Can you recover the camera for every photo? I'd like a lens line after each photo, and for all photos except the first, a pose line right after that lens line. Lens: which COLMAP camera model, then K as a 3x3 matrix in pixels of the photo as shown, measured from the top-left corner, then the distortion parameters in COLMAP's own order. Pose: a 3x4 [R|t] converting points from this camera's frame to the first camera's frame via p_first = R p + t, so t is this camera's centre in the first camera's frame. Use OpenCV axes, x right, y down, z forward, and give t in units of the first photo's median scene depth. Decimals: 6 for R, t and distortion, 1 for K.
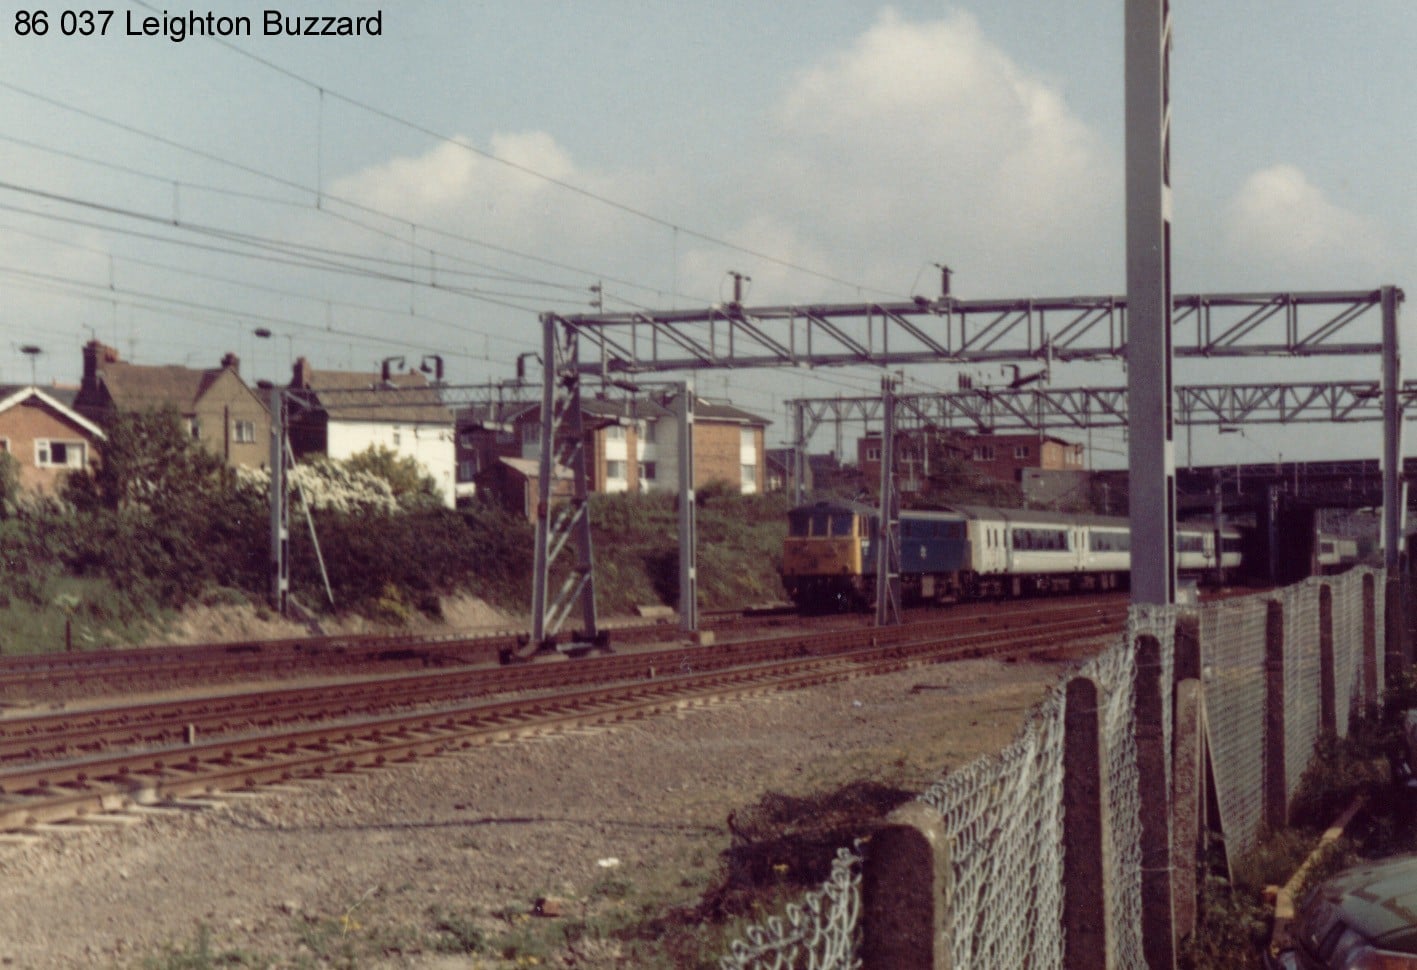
lens RADIAL K [[2278.3, 0, 651.8], [0, 2278.3, 455.4], [0, 0, 1]] dist [0.147518, 0.052173]
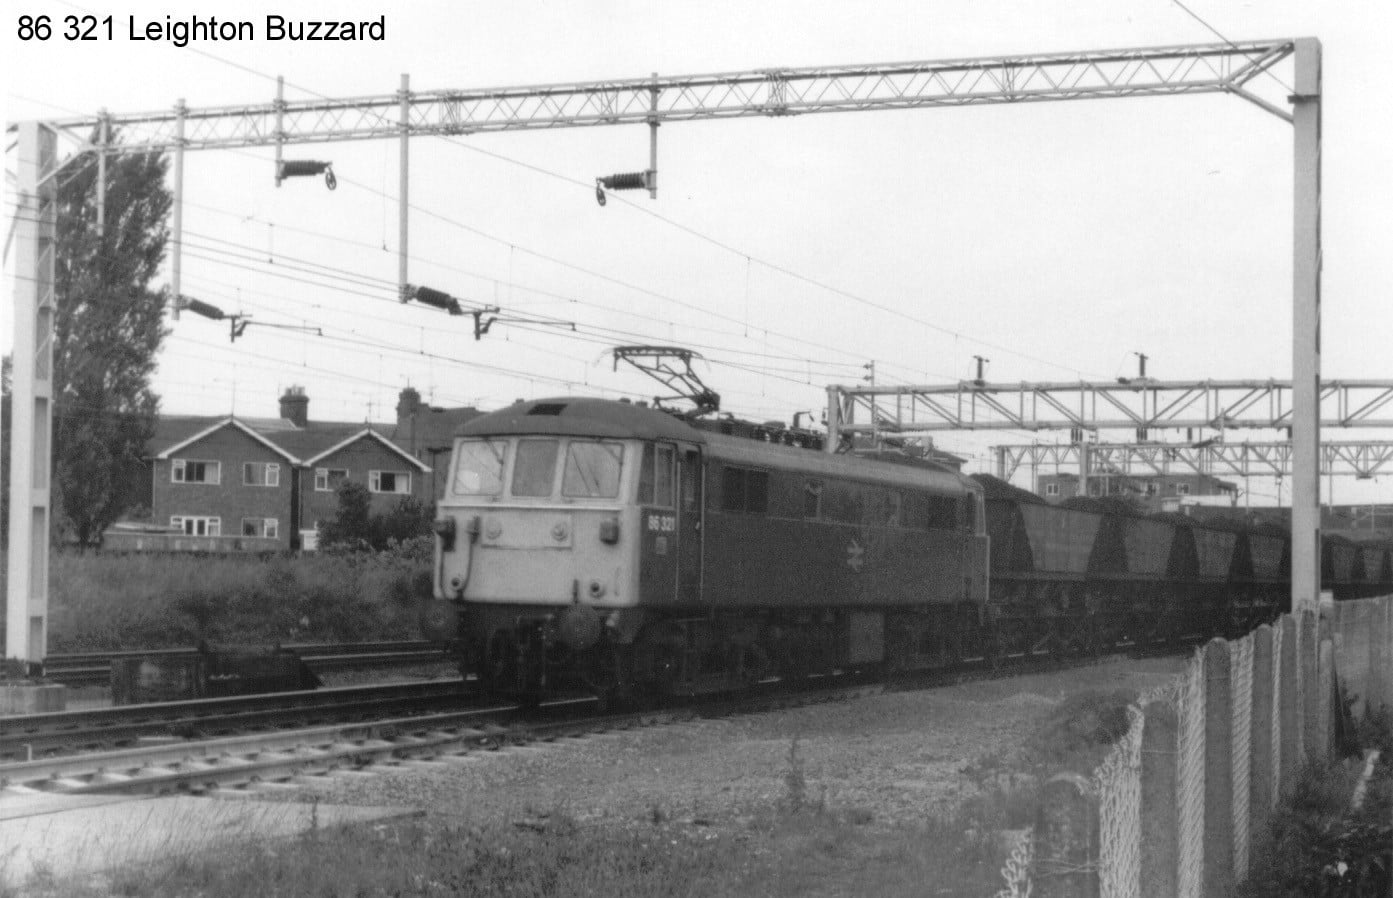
lens RADIAL K [[2692.1, 0, 696.5], [0, 2692.1, 449.0], [0, 0, 1]] dist [0.214916, -0.016584]
pose [[0.999886, 0.015103, 0.000689, -0.113113], [-0.015100, 0.999880, -0.003574, -0.018130], [-0.000743, 0.003563, 0.999993, -0.485135]]
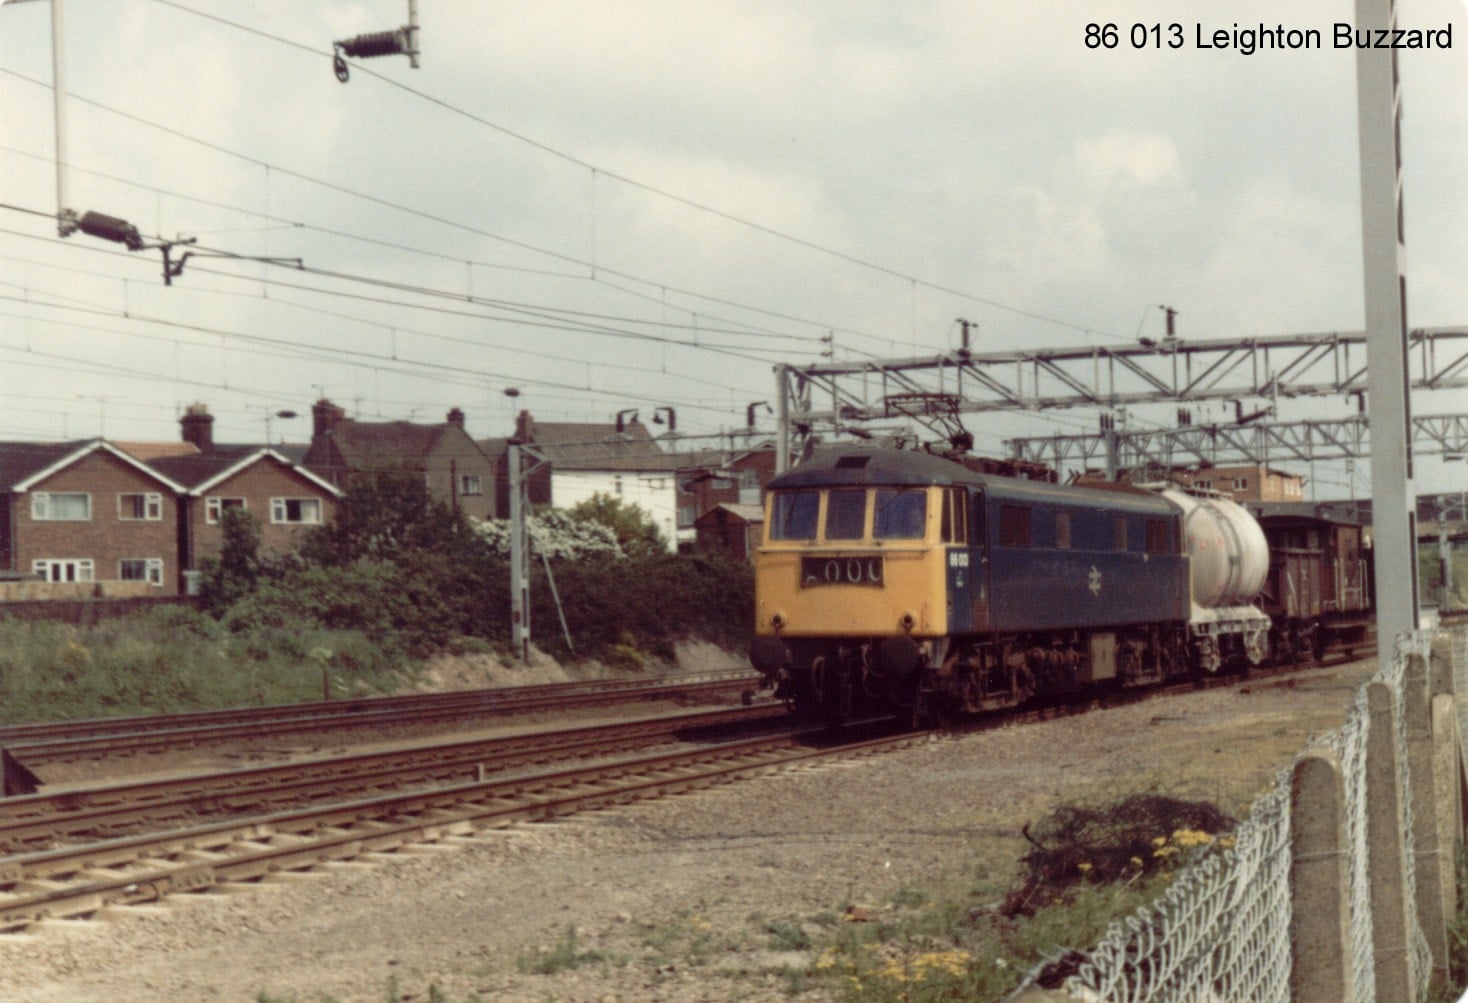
lens RADIAL K [[2391.5, 0, 734.0], [0, 2391.5, 501.5], [0, 0, 1]] dist [0.191889, -0.145200]
pose [[0.998968, -0.024633, -0.038149, -0.024988], [0.024767, 0.999689, 0.003053, -0.003820], [0.038062, -0.003995, 0.999267, -0.077412]]
